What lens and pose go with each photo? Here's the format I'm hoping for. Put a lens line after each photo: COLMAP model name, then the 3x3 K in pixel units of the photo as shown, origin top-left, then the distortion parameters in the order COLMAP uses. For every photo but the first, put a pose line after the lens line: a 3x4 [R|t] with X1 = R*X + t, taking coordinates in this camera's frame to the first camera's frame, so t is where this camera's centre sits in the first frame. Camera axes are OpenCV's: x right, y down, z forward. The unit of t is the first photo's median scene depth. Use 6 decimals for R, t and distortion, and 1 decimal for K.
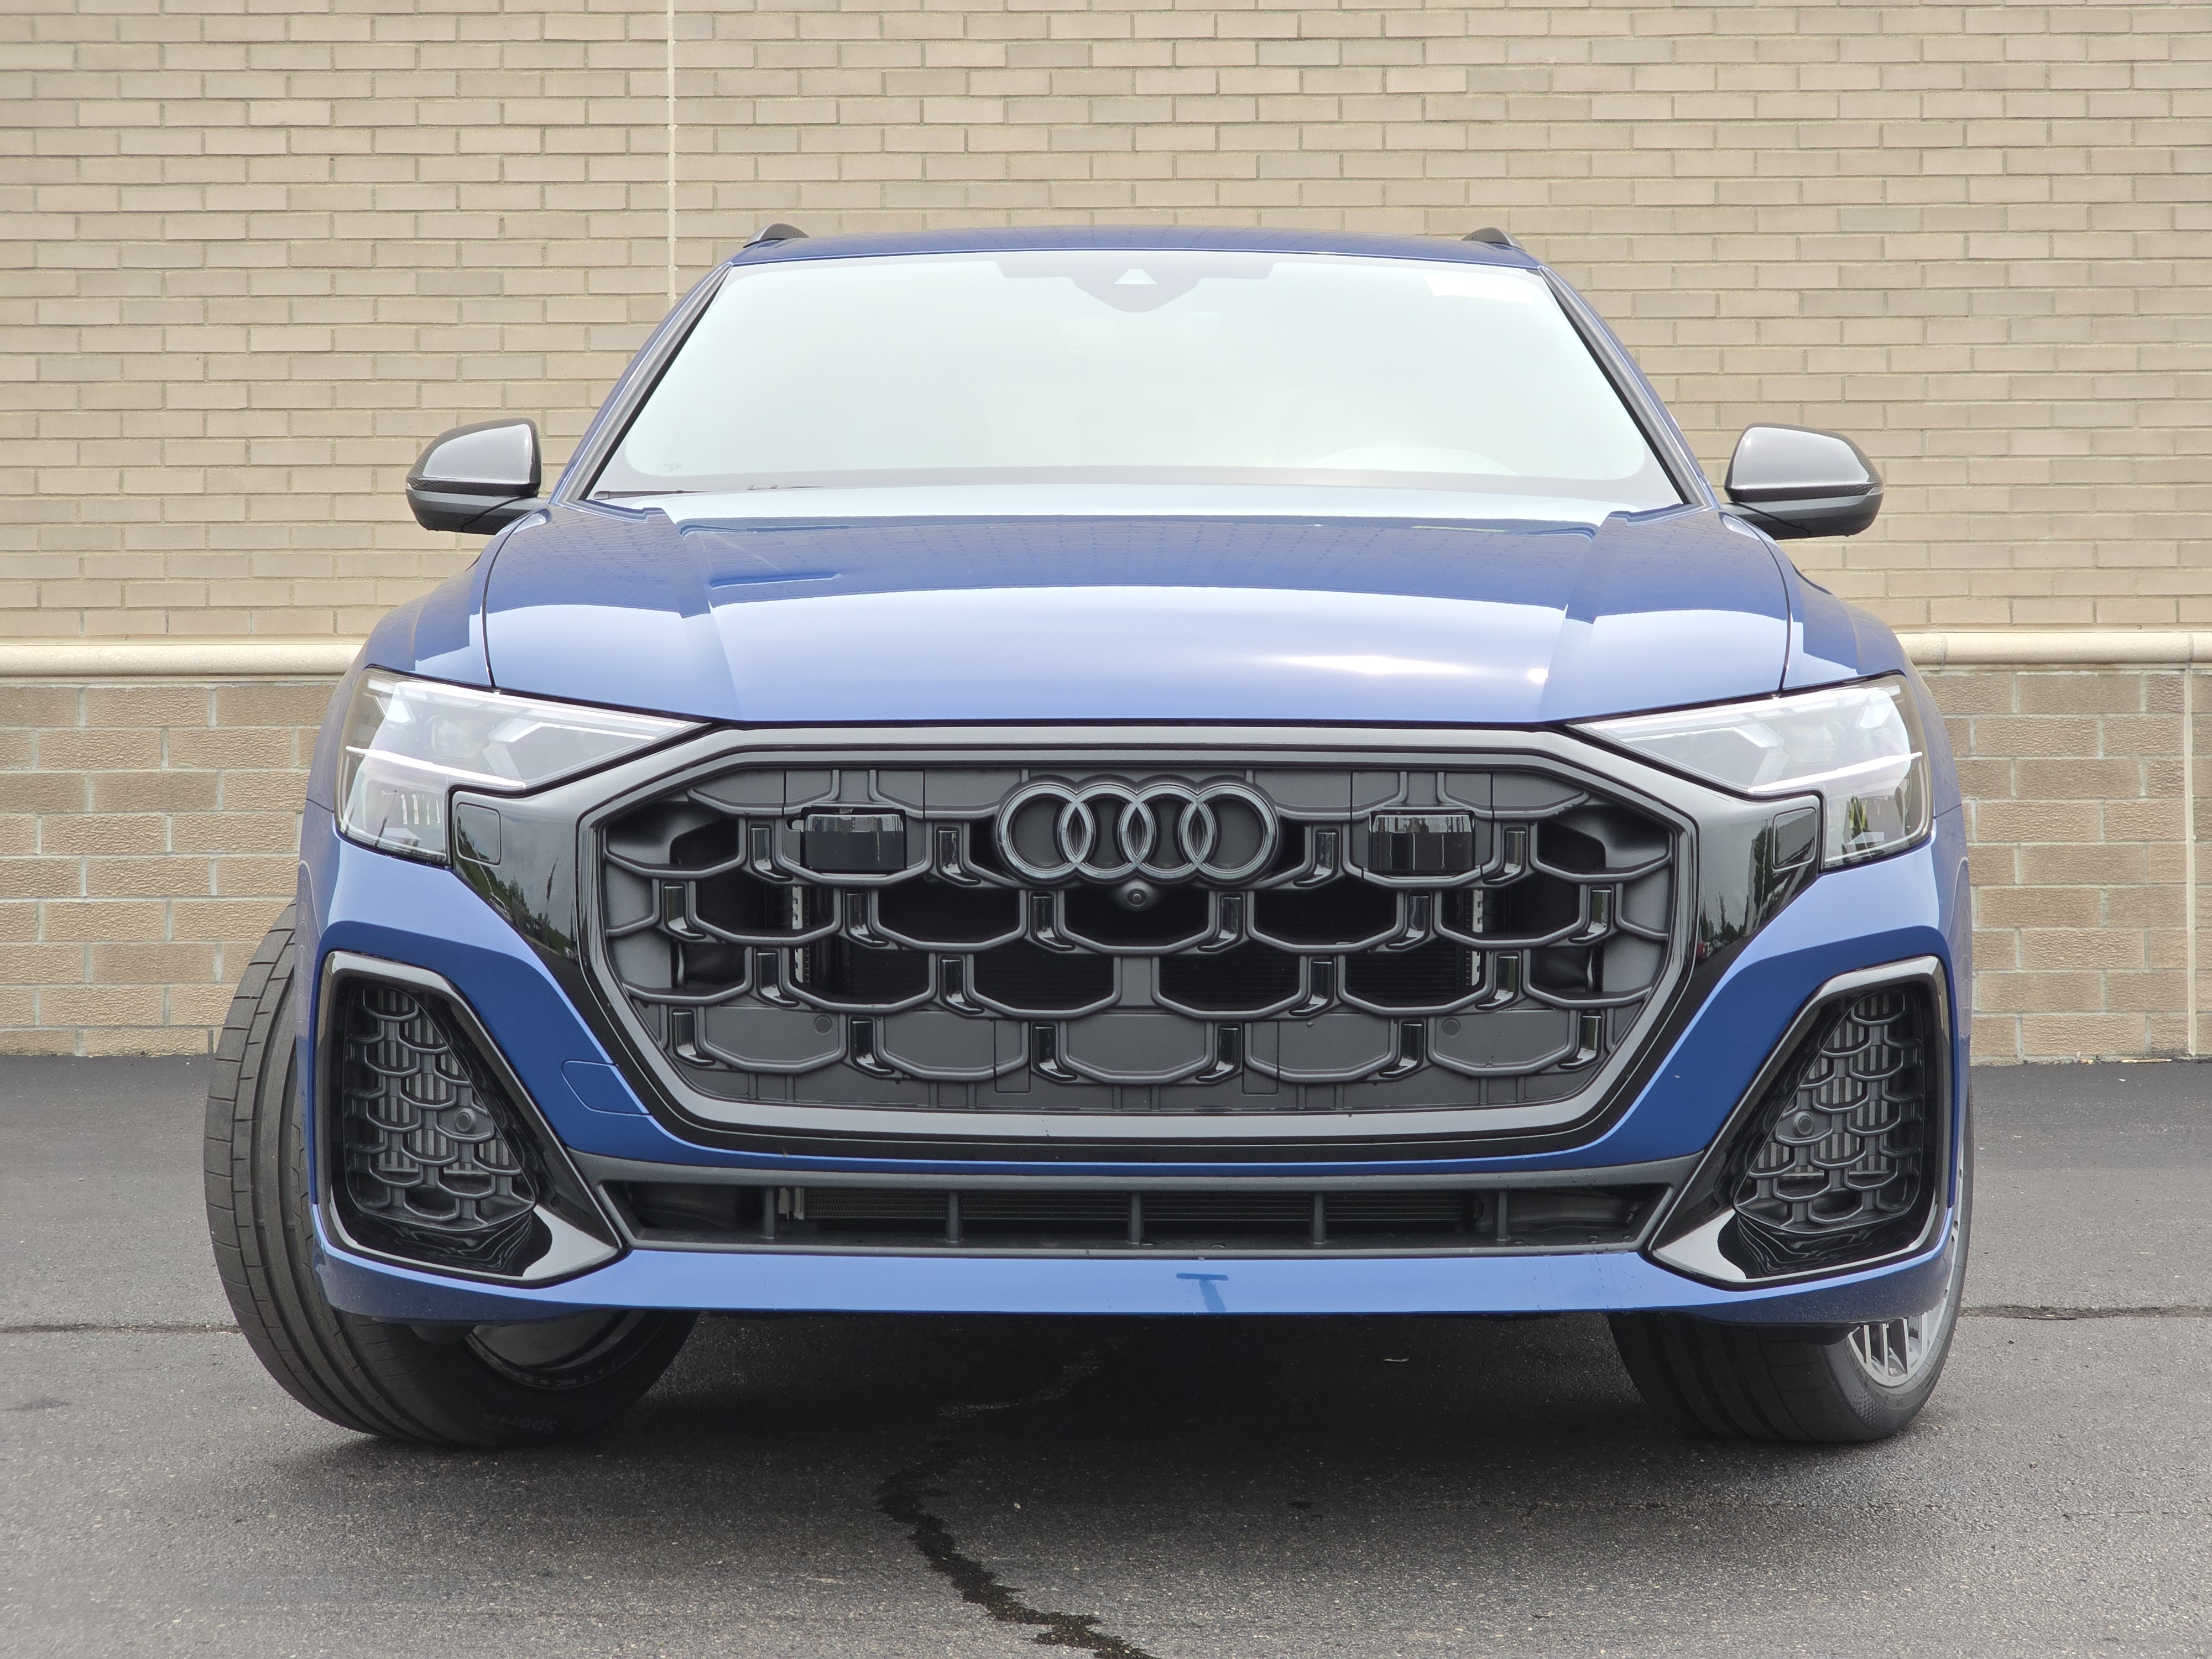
lens RADIAL K [[4234.9, 0, 1190.2], [0, 4234.9, 755.6], [0, 0, 1]] dist [0.028297, 0.034429]
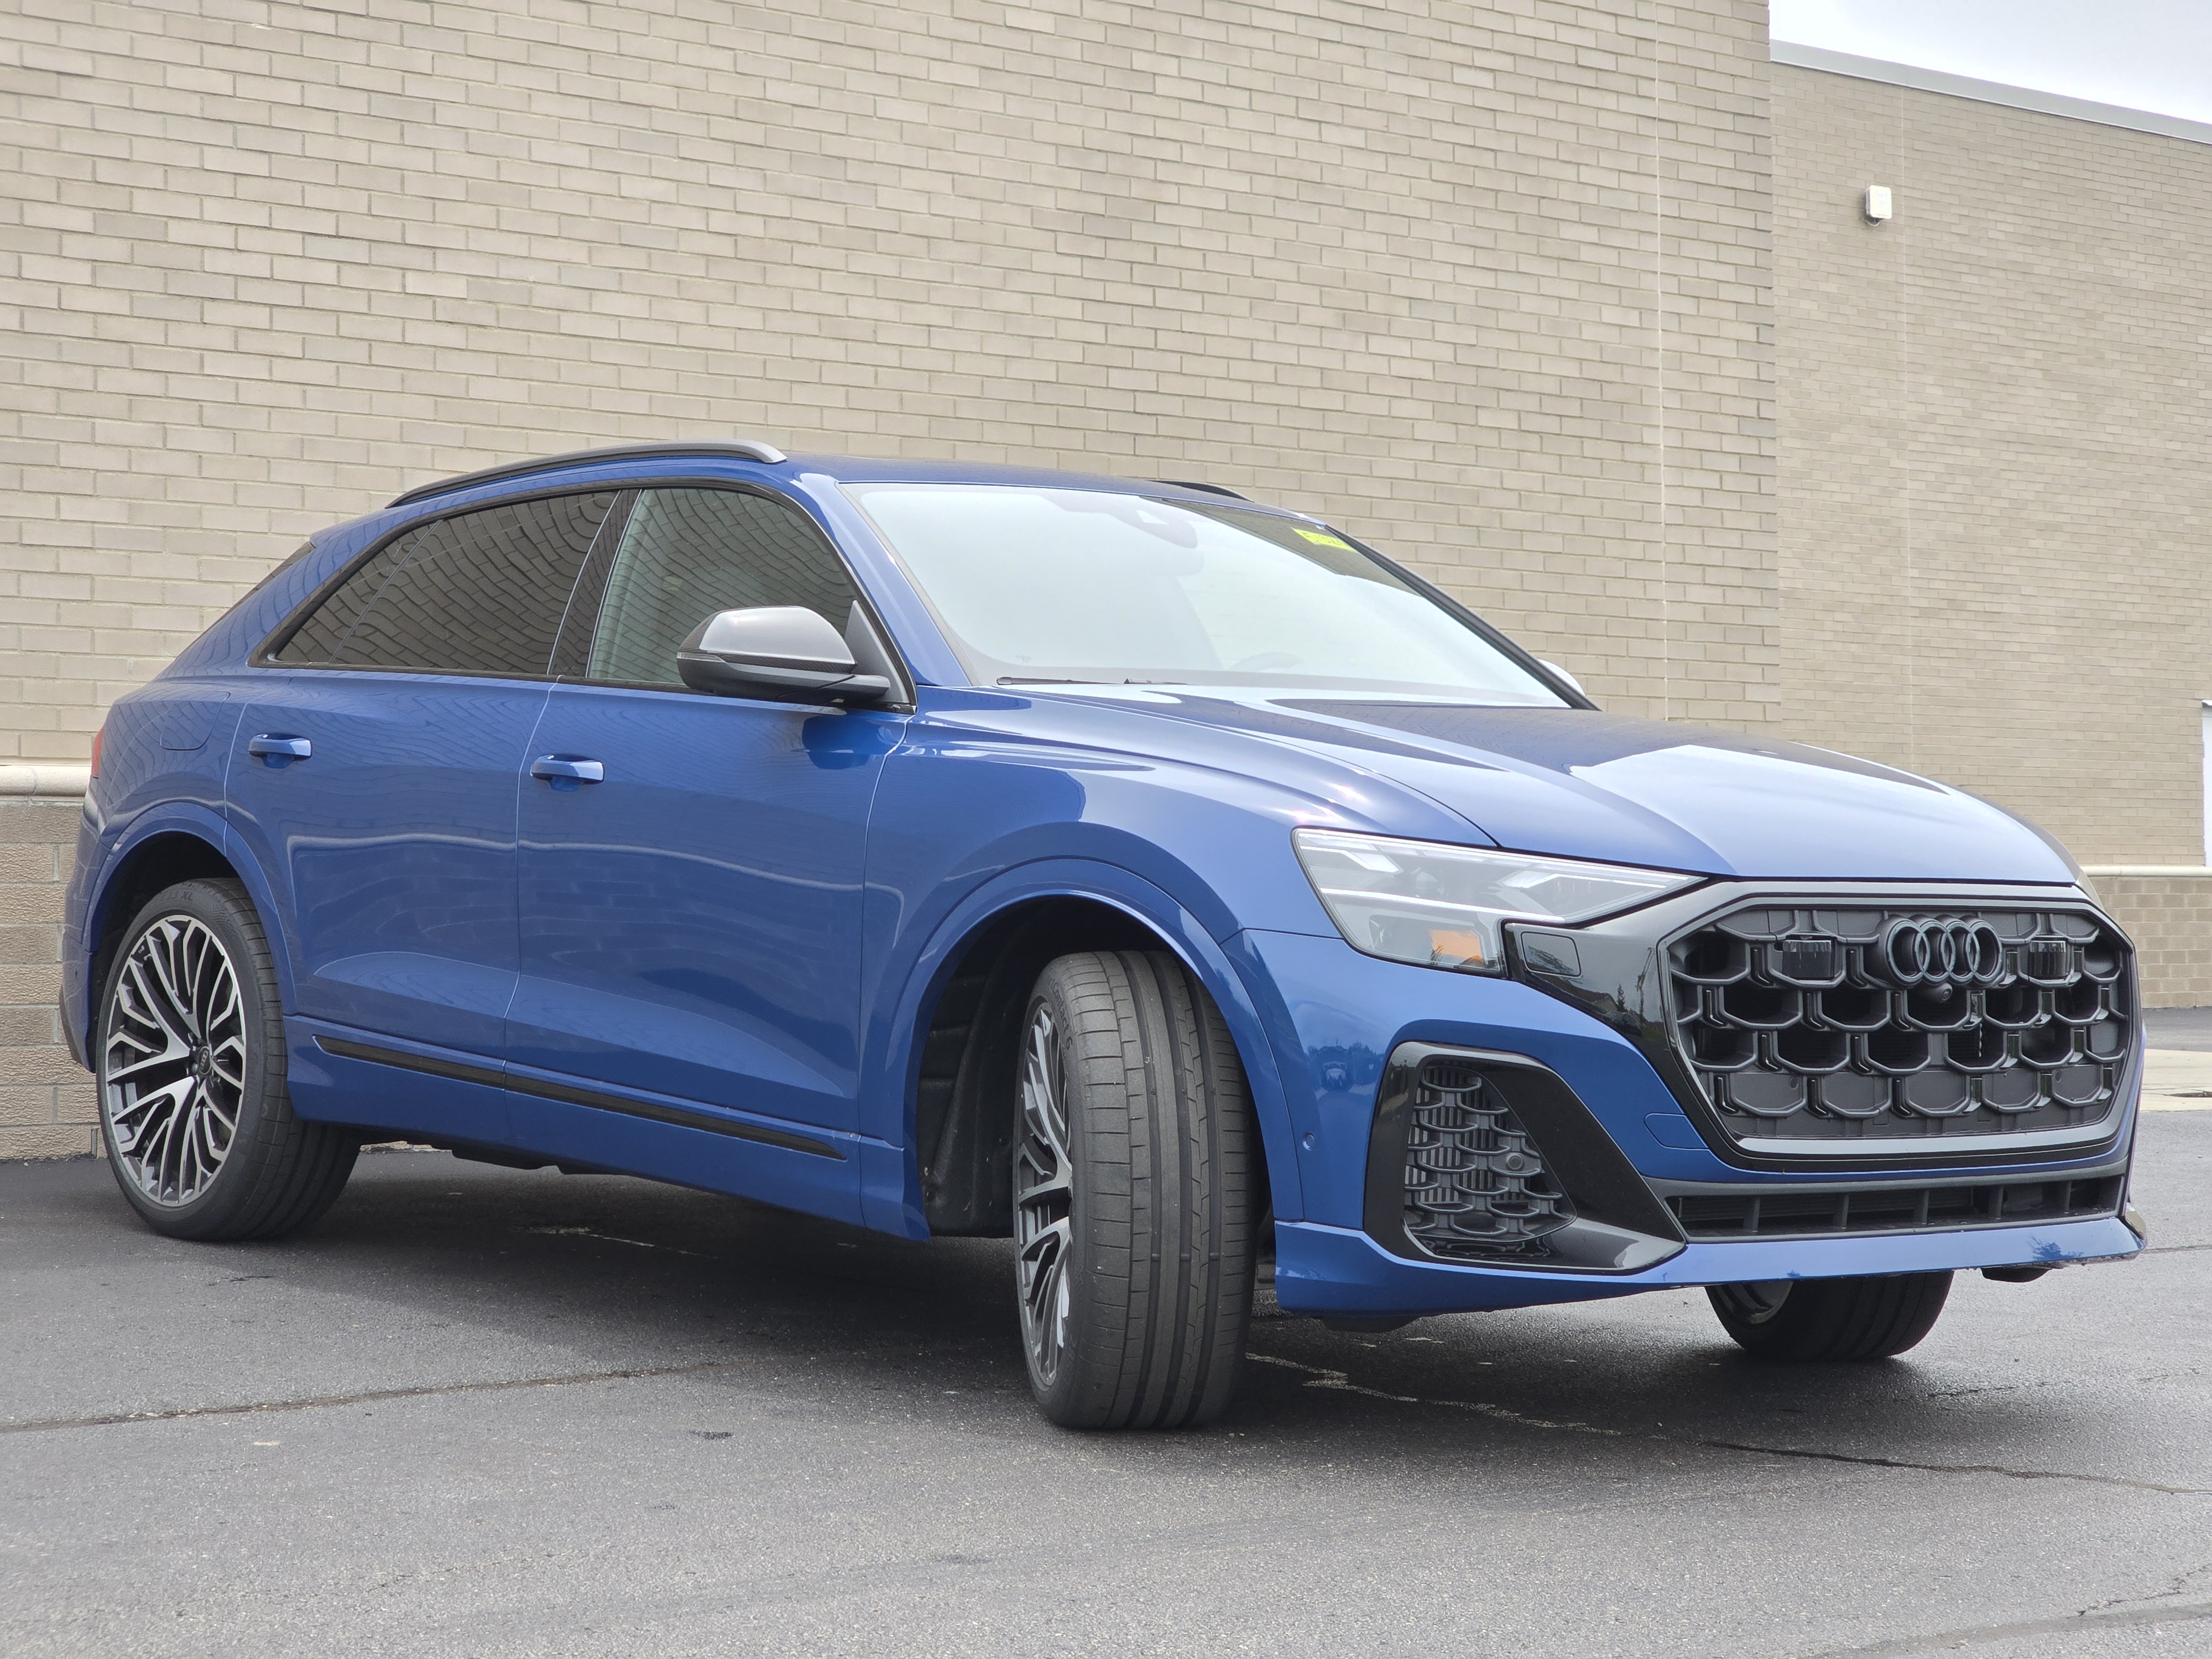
lens RADIAL K [[4234.9, 0, 1190.2], [0, 4234.9, 755.6], [0, 0, 1]] dist [0.028297, 0.034429]
pose [[0.763710, 0.027837, 0.644958, -1.176659], [-0.011545, 0.999499, -0.029469, -0.004419], [-0.645456, 0.015060, 0.763649, 0.006064]]
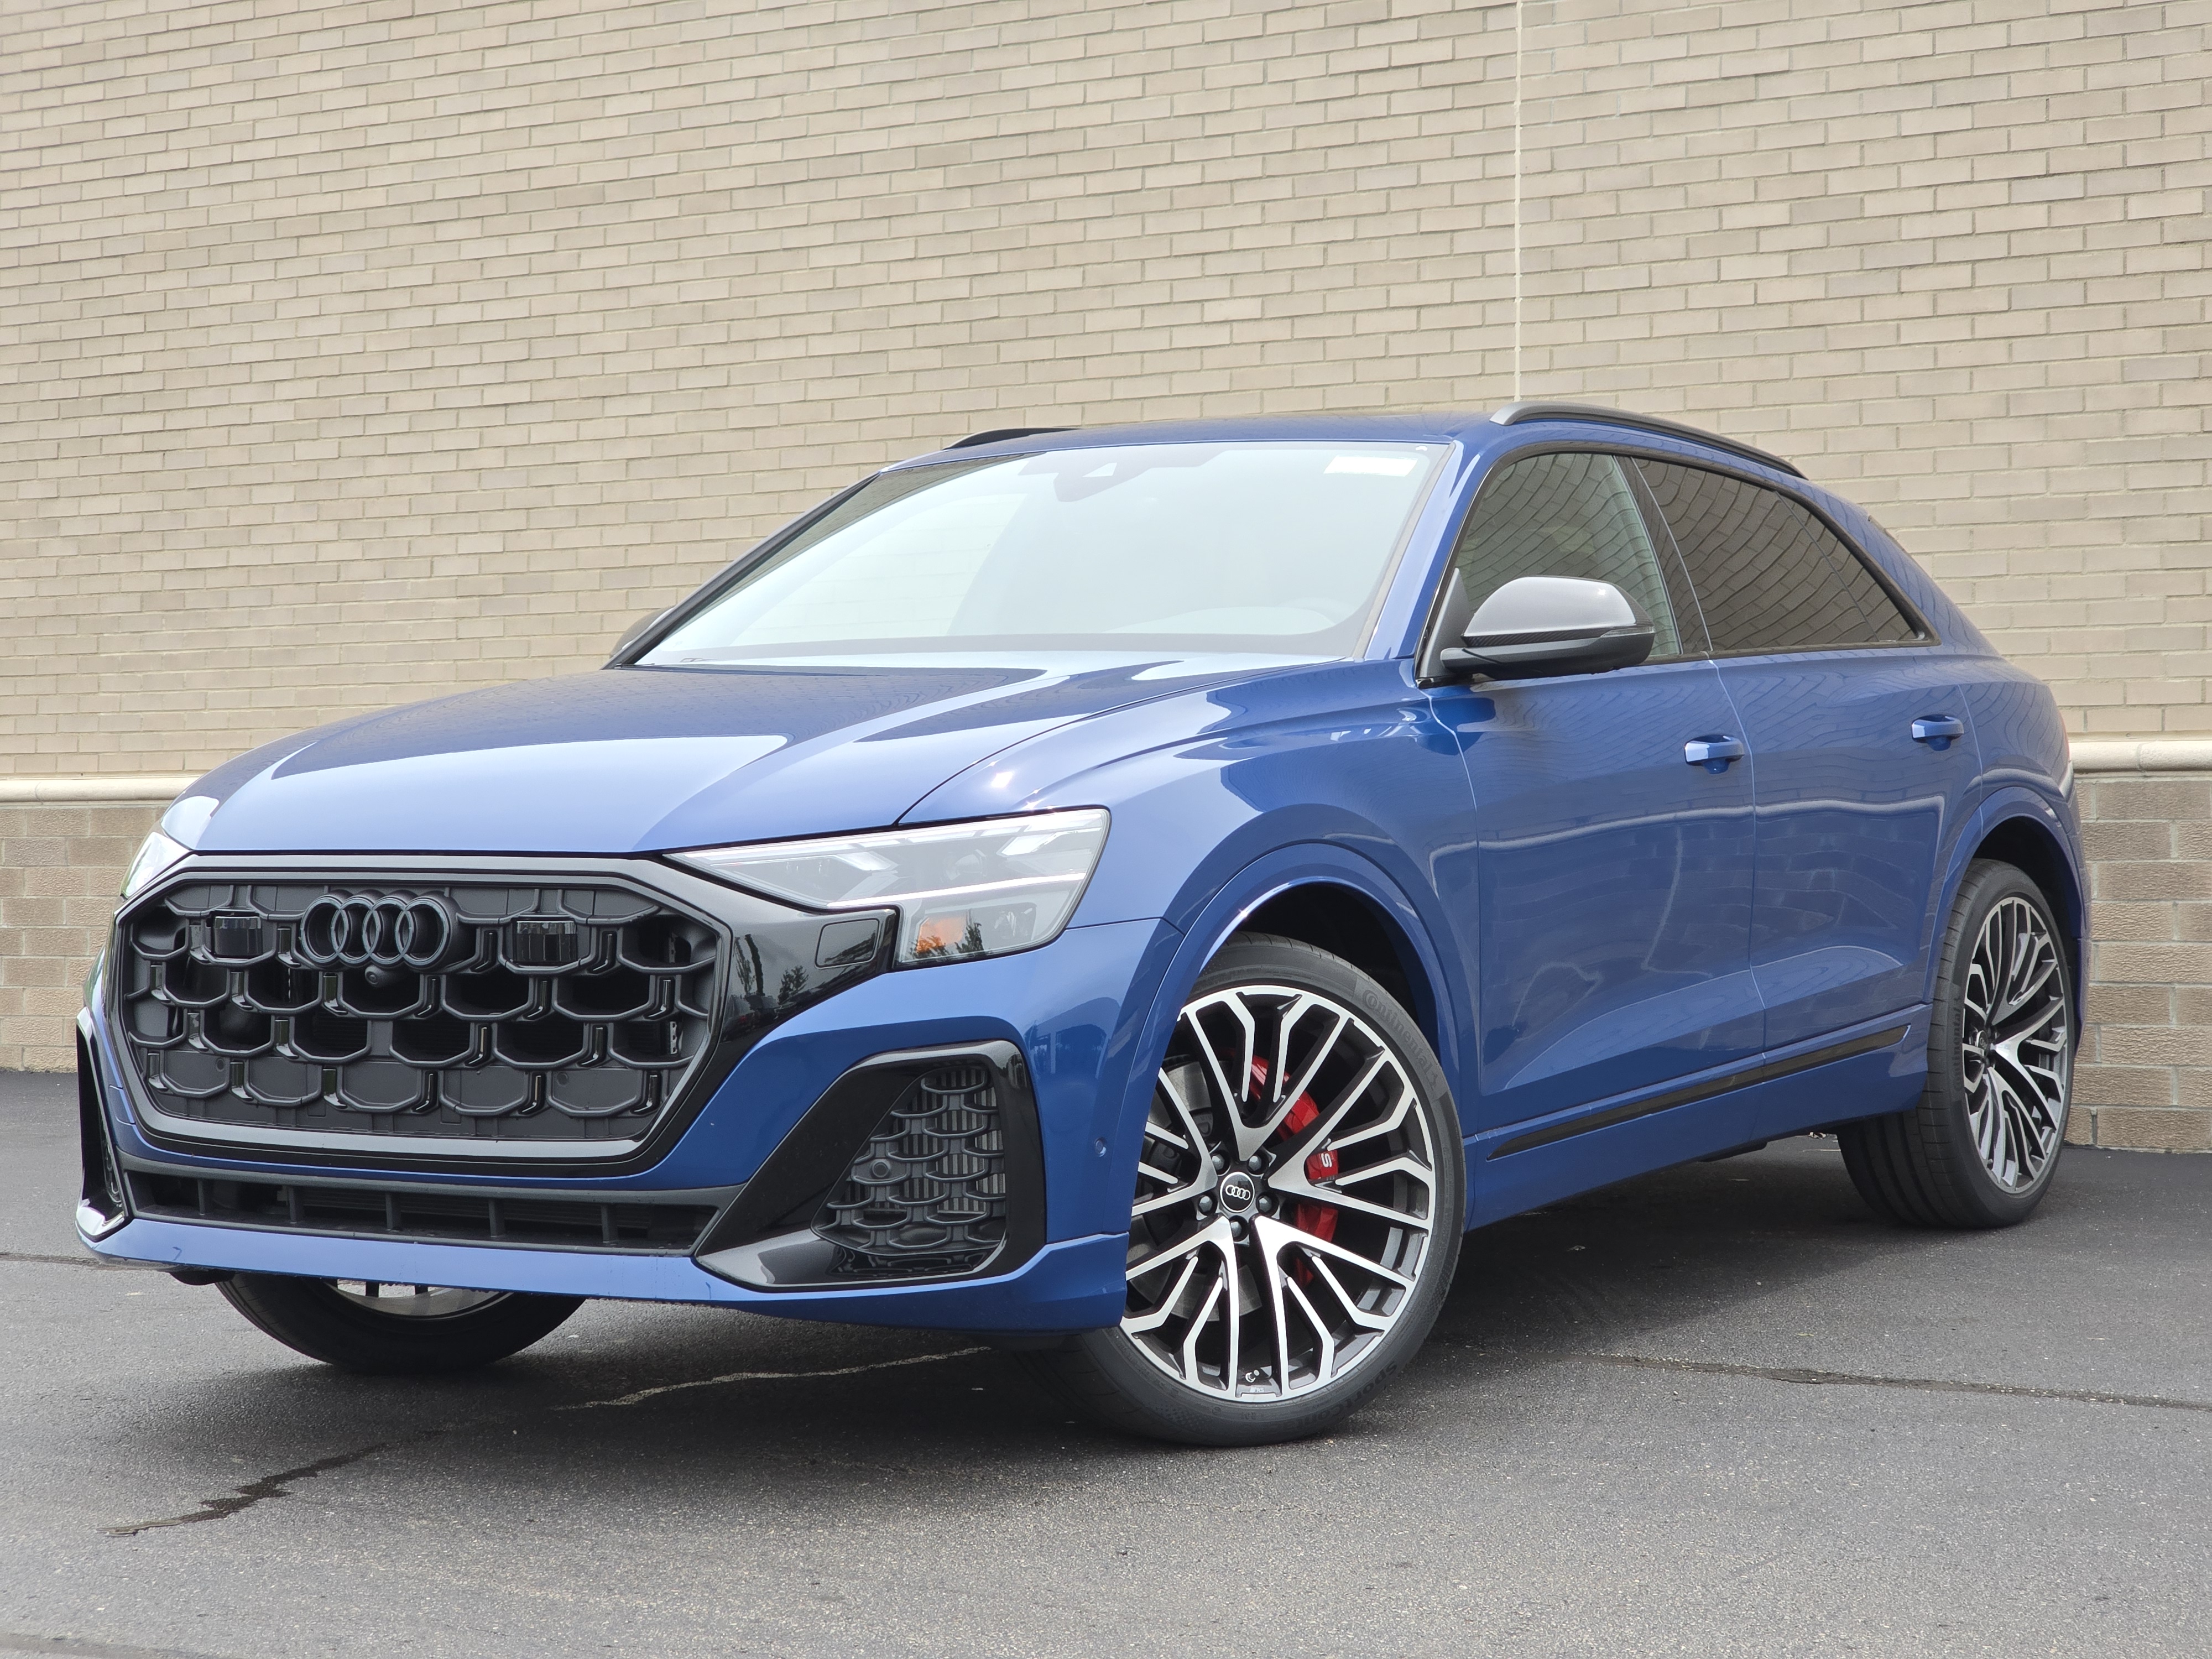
lens RADIAL K [[4284.4, 0, 1100.6], [0, 4284.4, 734.4], [0, 0, 1]] dist [0.010358, -0.030685]
pose [[0.831203, -0.012559, -0.555827, 0.953345], [0.000629, 0.999765, -0.021649, -0.015637], [0.555968, 0.017645, 0.831016, -0.036108]]
